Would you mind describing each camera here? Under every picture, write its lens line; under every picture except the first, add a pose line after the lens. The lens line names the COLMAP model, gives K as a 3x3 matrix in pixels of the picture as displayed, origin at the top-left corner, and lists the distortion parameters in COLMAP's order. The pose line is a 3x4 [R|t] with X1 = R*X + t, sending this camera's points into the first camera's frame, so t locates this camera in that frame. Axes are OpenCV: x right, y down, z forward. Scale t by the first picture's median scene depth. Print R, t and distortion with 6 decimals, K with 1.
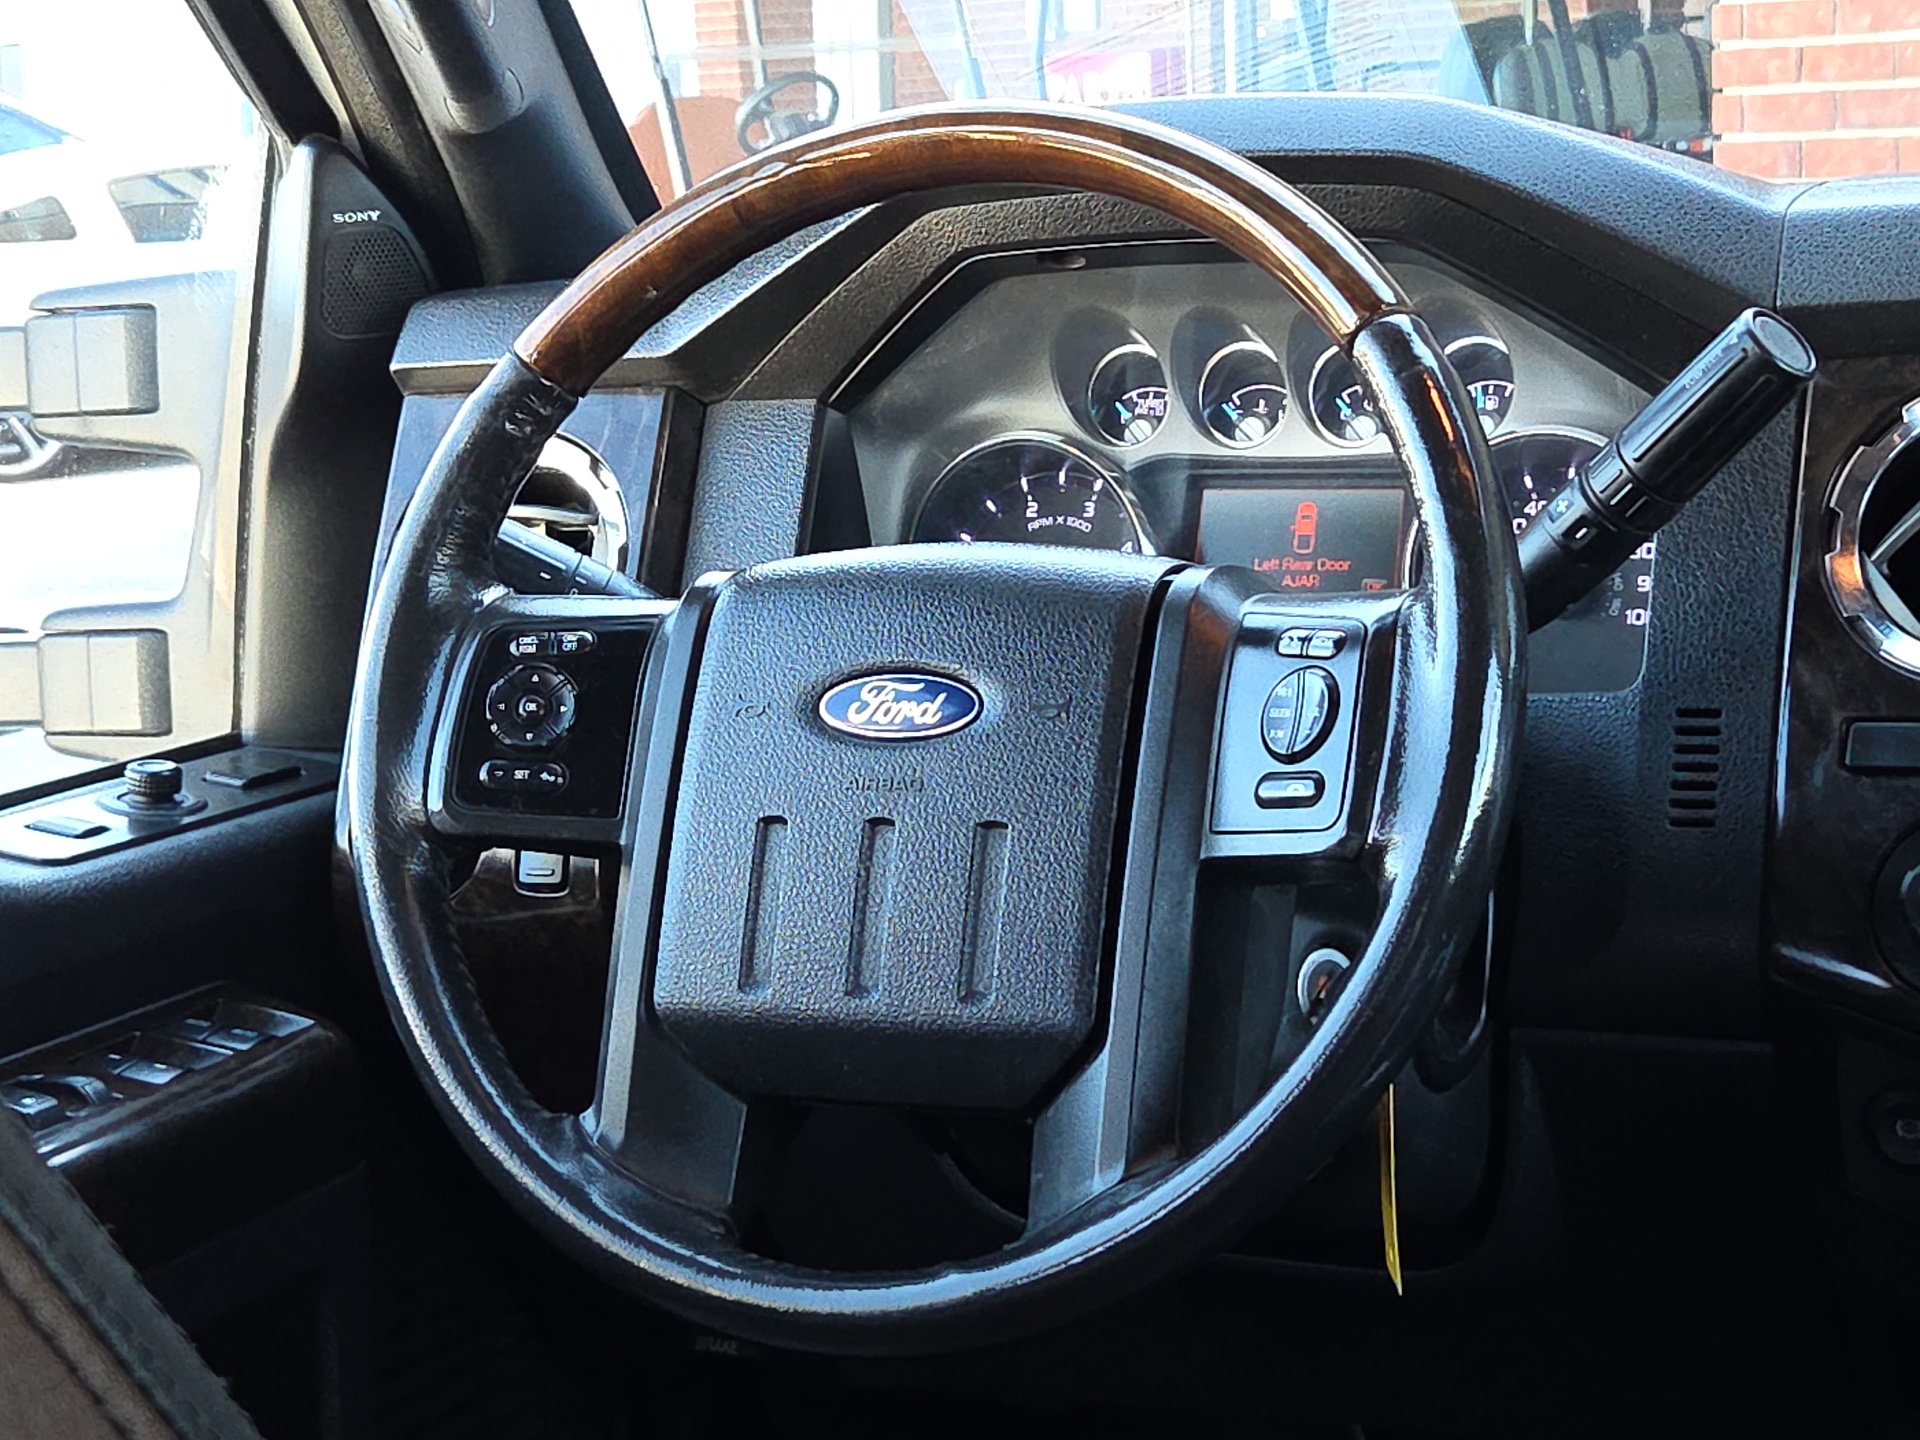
lens RADIAL K [[3716.0, 0, 936.6], [0, 3716.0, 697.6], [0, 0, 1]] dist [0.131537, -0.239211]
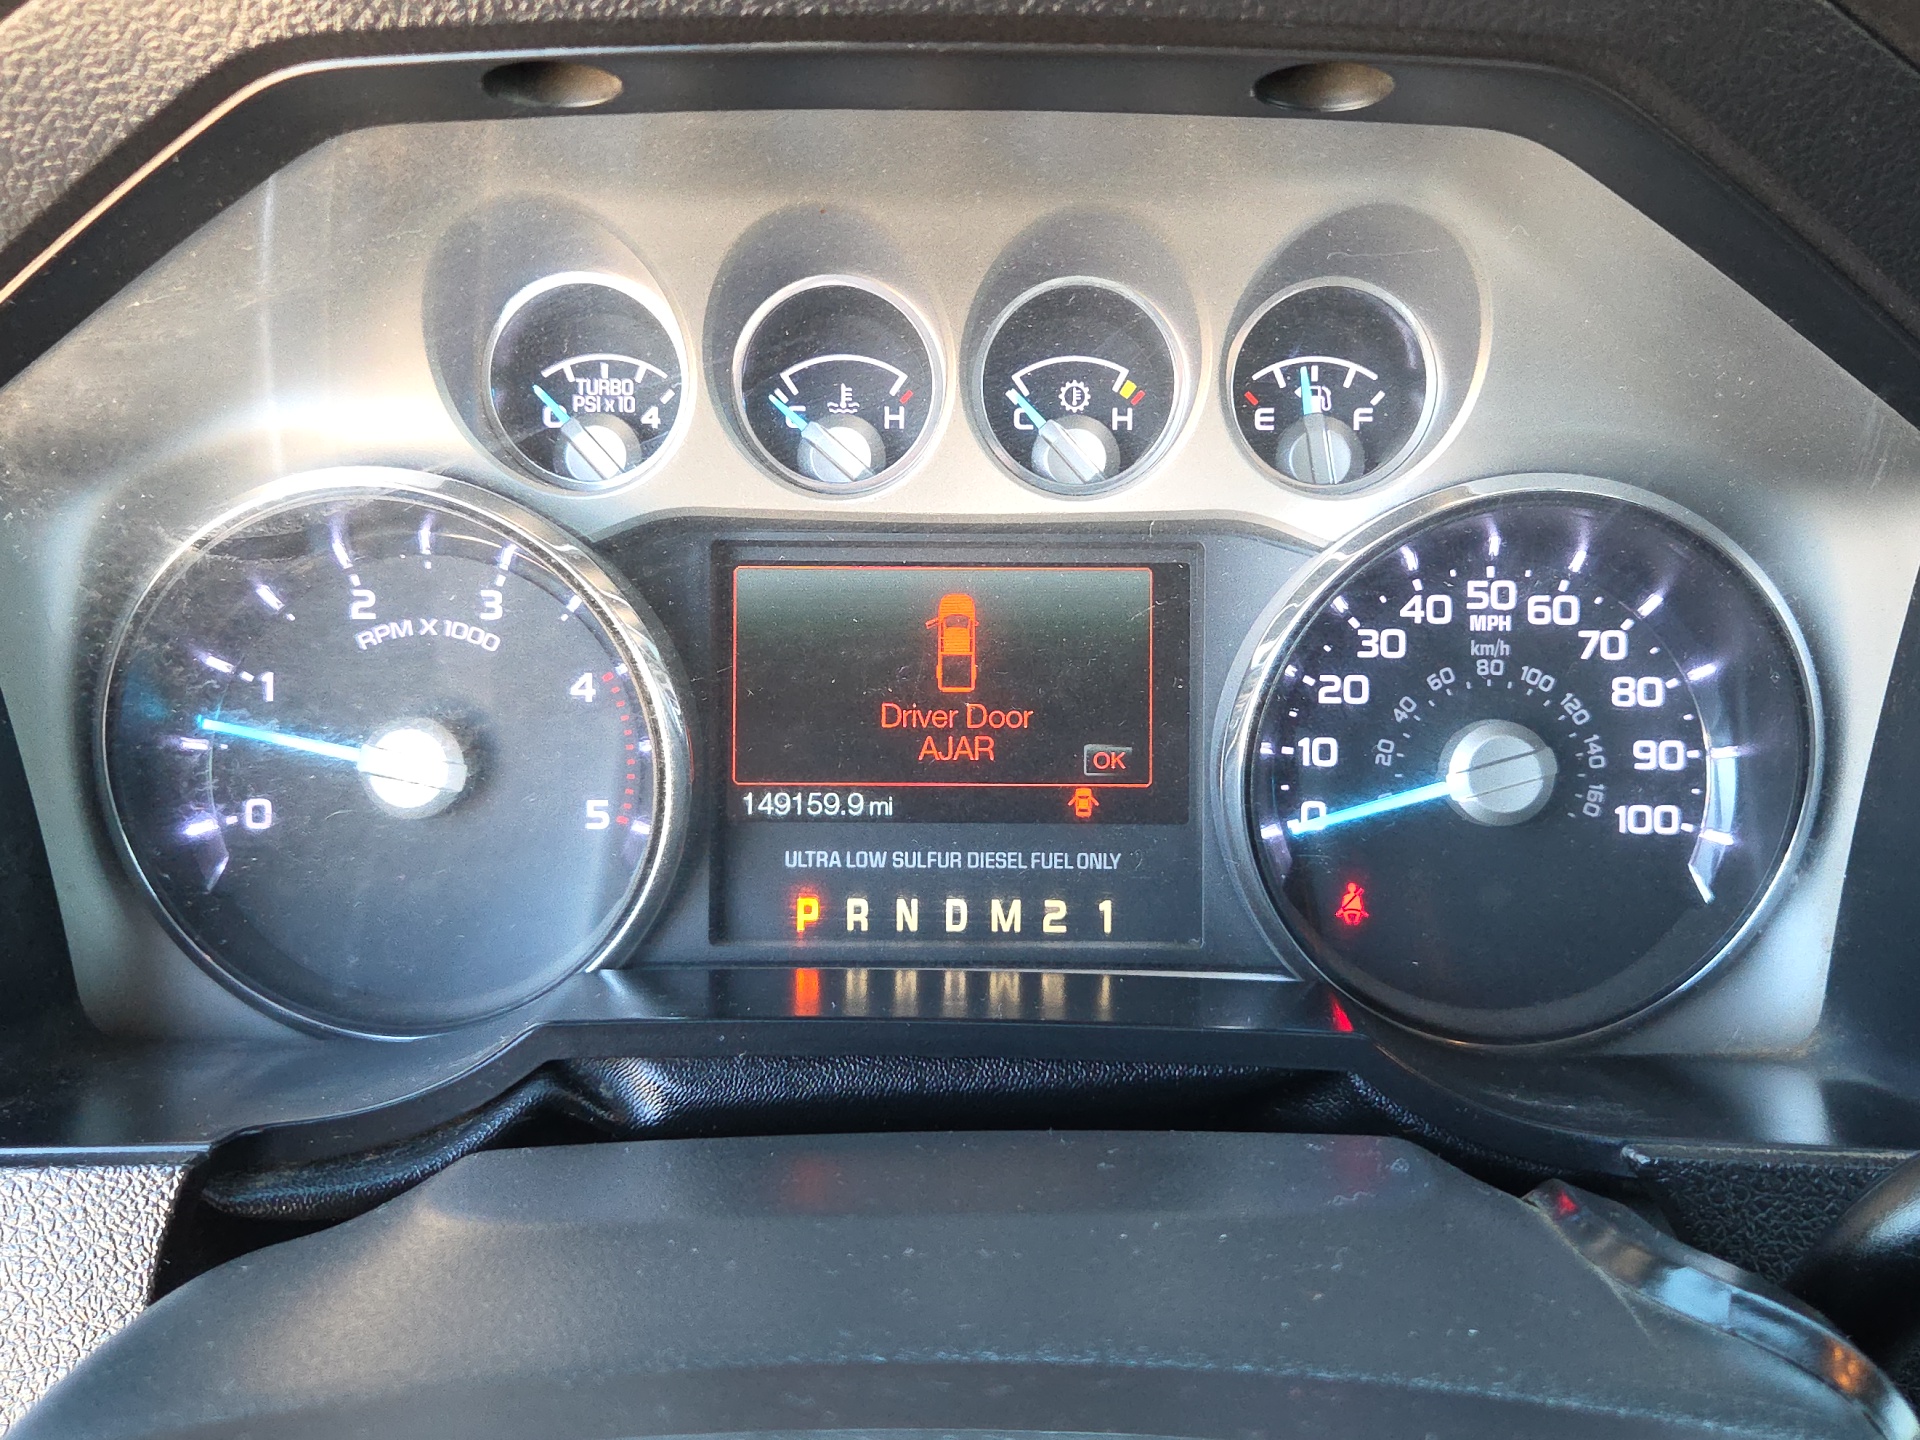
lens RADIAL K [[2000.0, 0, 960.0], [0, 2000.0, 720.0], [0, 0, 1]] dist [0.077502, 0.000210]
pose [[0.895522, -0.102937, 0.432948, -0.024552], [0.018777, 0.980754, 0.194344, -0.103153], [-0.444620, -0.165910, 0.880220, 0.875254]]
